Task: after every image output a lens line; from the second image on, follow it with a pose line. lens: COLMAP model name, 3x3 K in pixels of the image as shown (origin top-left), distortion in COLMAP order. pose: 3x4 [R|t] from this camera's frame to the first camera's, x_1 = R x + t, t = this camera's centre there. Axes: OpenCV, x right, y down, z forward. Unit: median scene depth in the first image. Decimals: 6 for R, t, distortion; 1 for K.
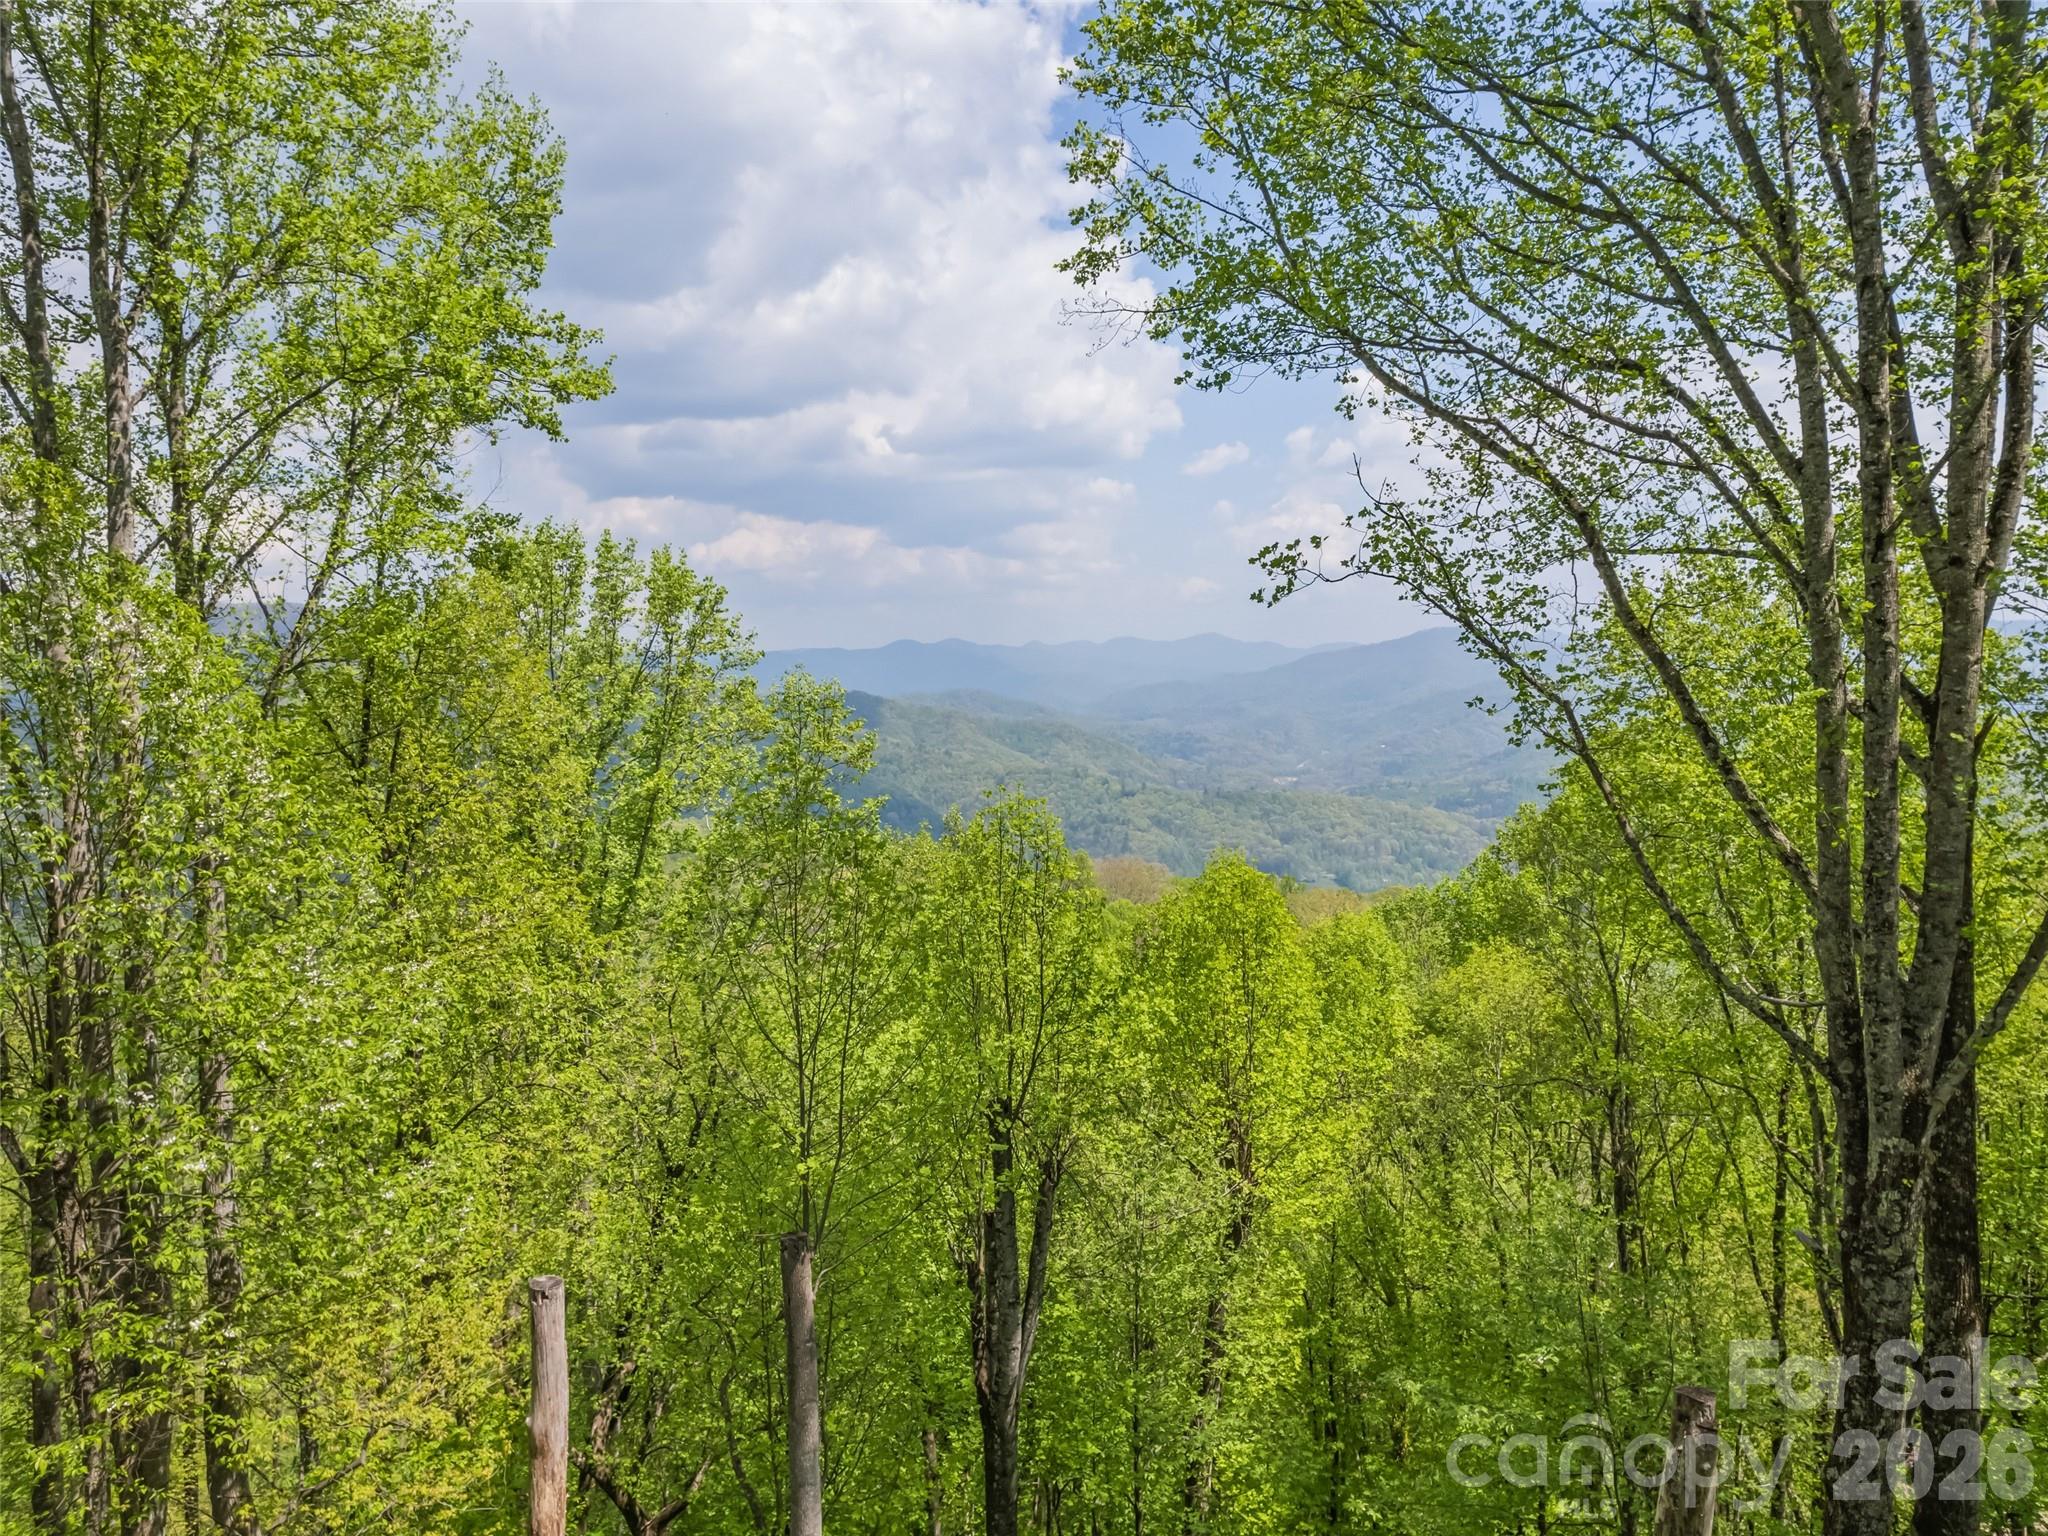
lens RADIAL K [[1624.1, 0, 1024.0], [0, 1624.1, 768.0], [0, 0, 1]] dist [-0.024908, 0.097430]
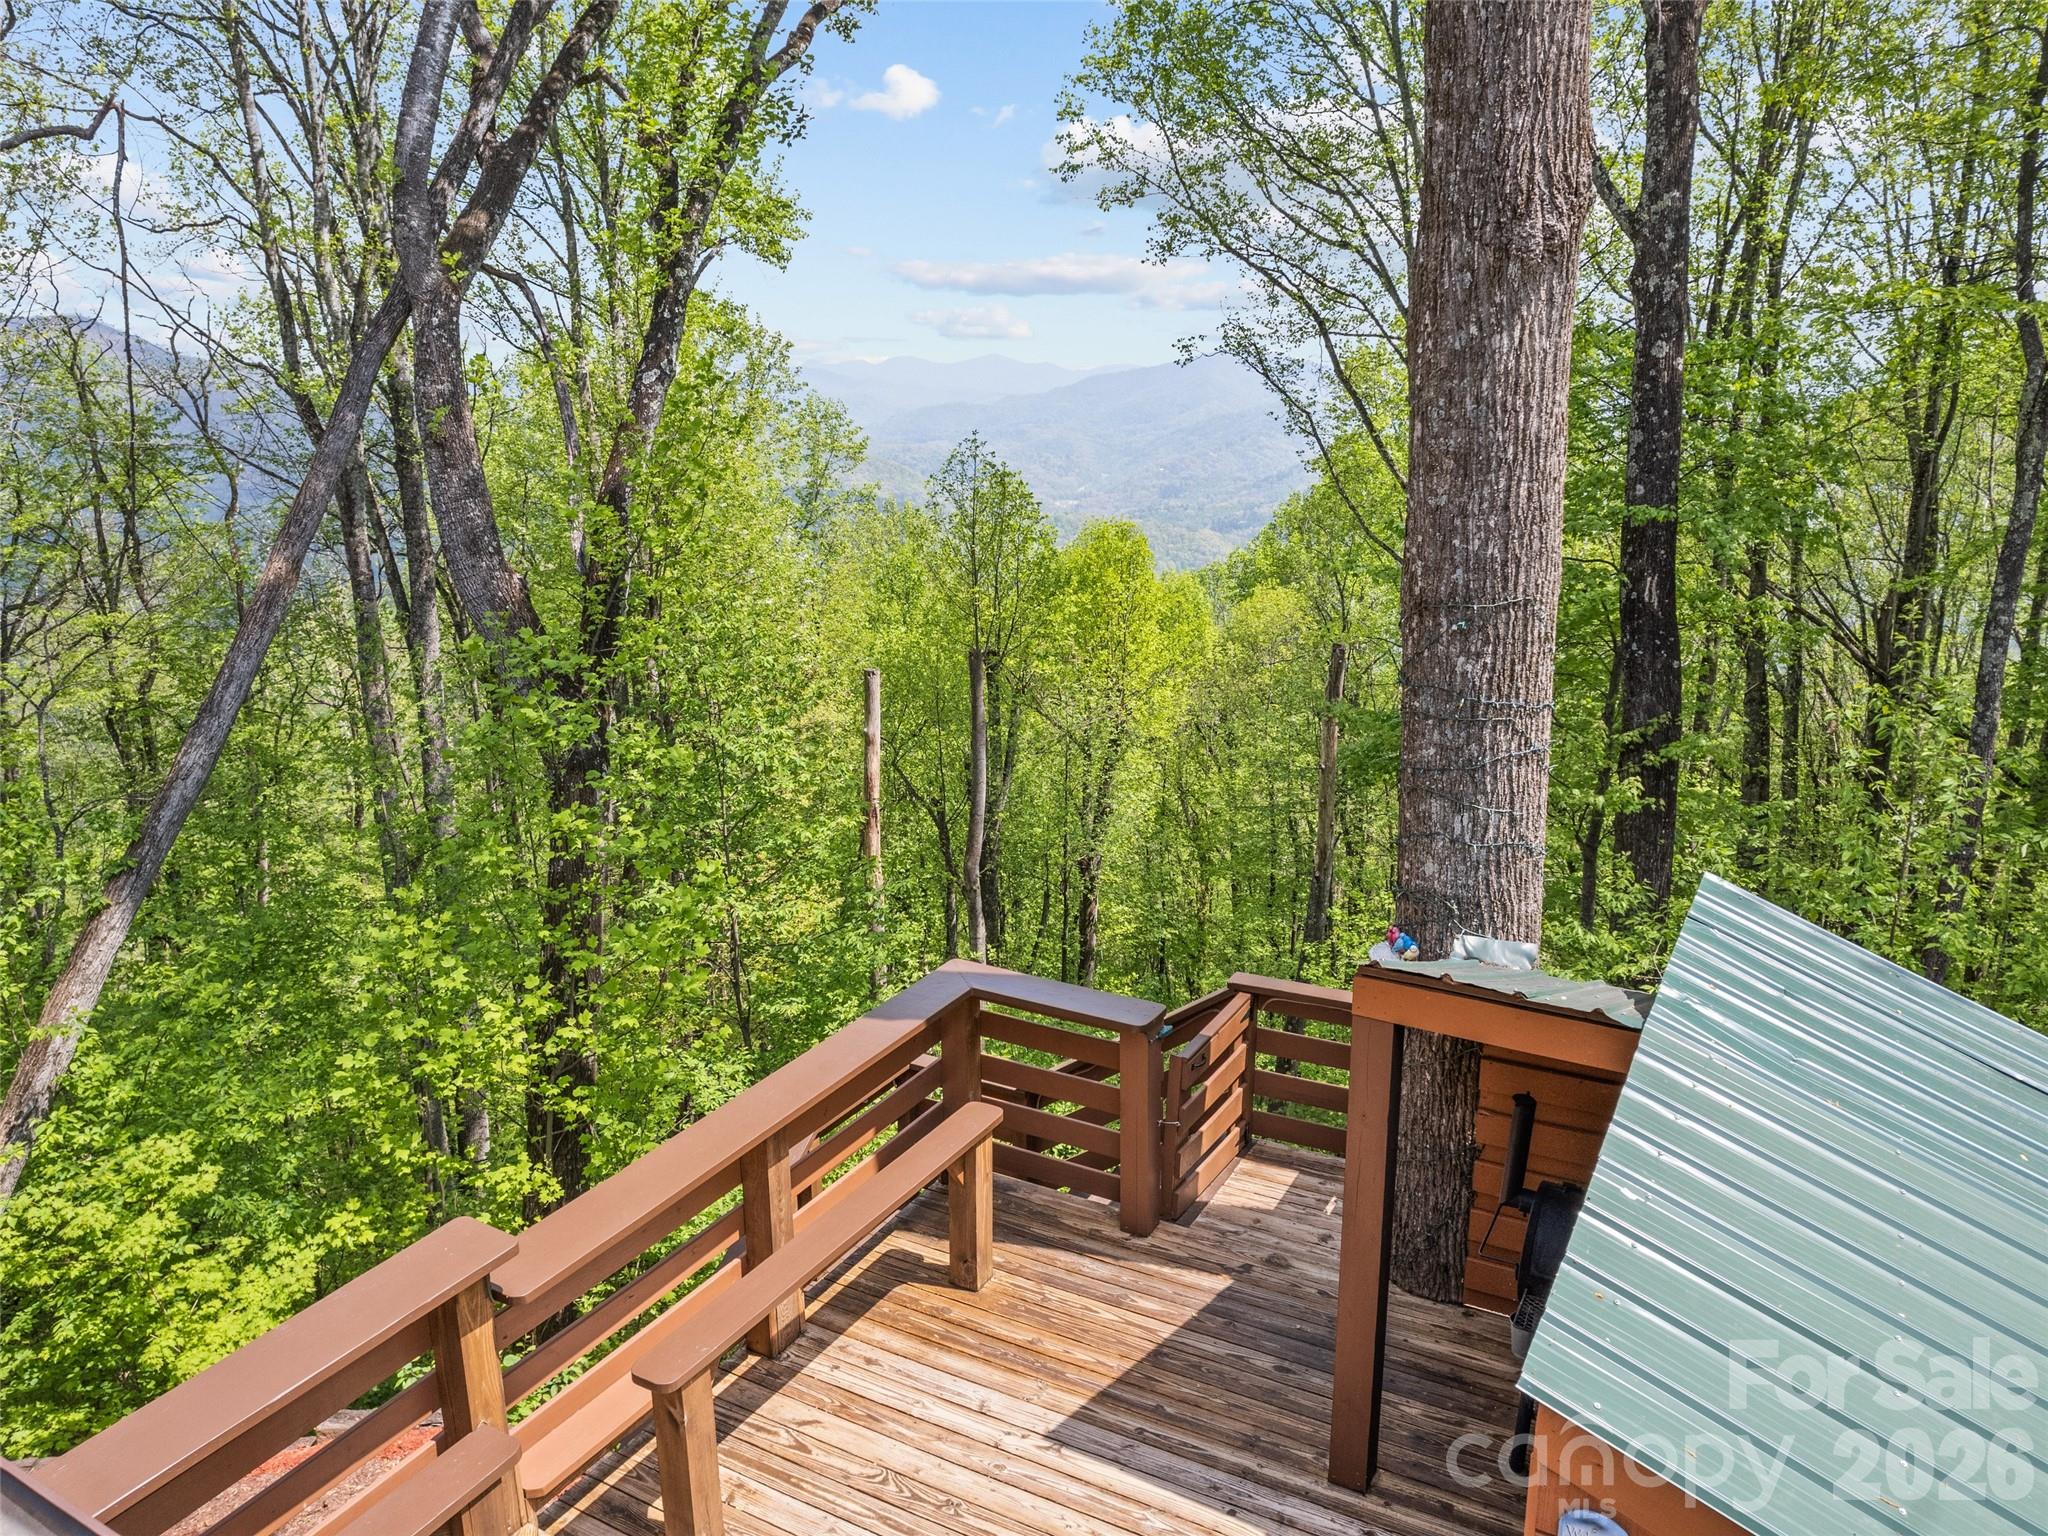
lens RADIAL K [[1624.1, 0, 1024.0], [0, 1624.1, 768.0], [0, 0, 1]] dist [-0.024908, 0.097430]
pose [[0.990827, -0.024433, 0.132909, -0.270199], [0.001861, 0.985893, 0.167366, 0.049031], [-0.135123, -0.165584, 0.976895, -0.897317]]
